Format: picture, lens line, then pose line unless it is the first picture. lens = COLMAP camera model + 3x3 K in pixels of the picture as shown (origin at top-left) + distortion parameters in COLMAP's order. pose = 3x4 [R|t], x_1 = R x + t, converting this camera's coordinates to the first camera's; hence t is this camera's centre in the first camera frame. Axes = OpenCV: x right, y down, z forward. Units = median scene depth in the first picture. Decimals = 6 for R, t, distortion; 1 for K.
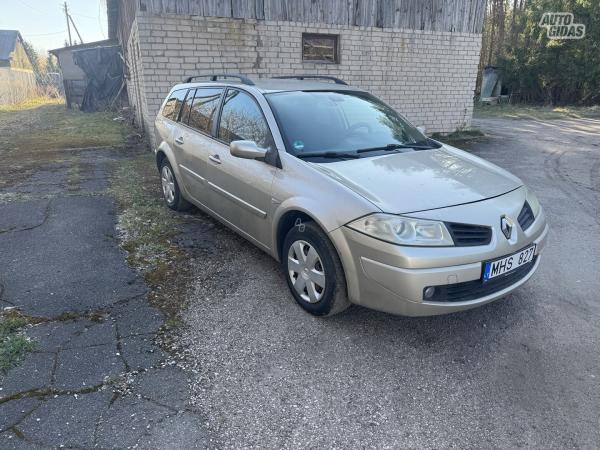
lens RADIAL K [[427.8, 0, 302.4], [0, 427.8, 227.5], [0, 0, 1]] dist [0.035812, -0.042565]
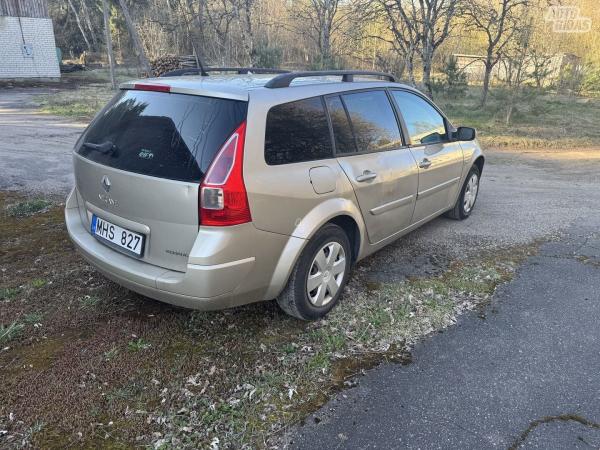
lens RADIAL K [[427.8, 0, 302.4], [0, 427.8, 227.5], [0, 0, 1]] dist [0.035812, -0.042565]
pose [[-0.273650, -0.359028, 0.892308, -0.764008], [0.285586, 0.855553, 0.431822, -0.392586], [-0.918453, 0.372999, -0.131589, 1.064419]]
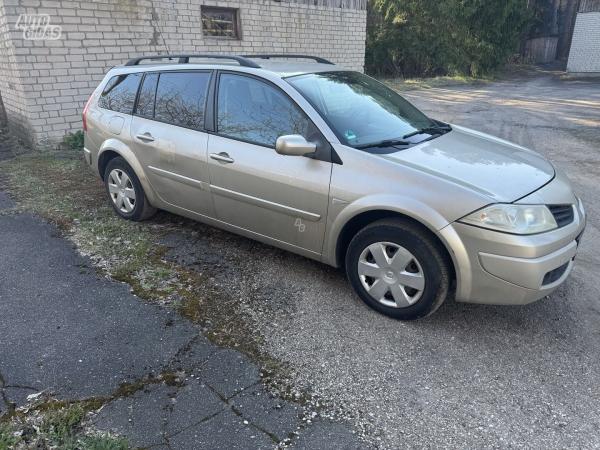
lens RADIAL K [[428.7, 0, 300.0], [0, 428.7, 225.0], [0, 0, 1]] dist [0.006770, -0.002331]
pose [[0.943793, -0.132799, 0.302686, -0.245883], [0.118753, 0.990831, 0.064434, -0.047429], [-0.308467, -0.024867, 0.950910, 0.109407]]
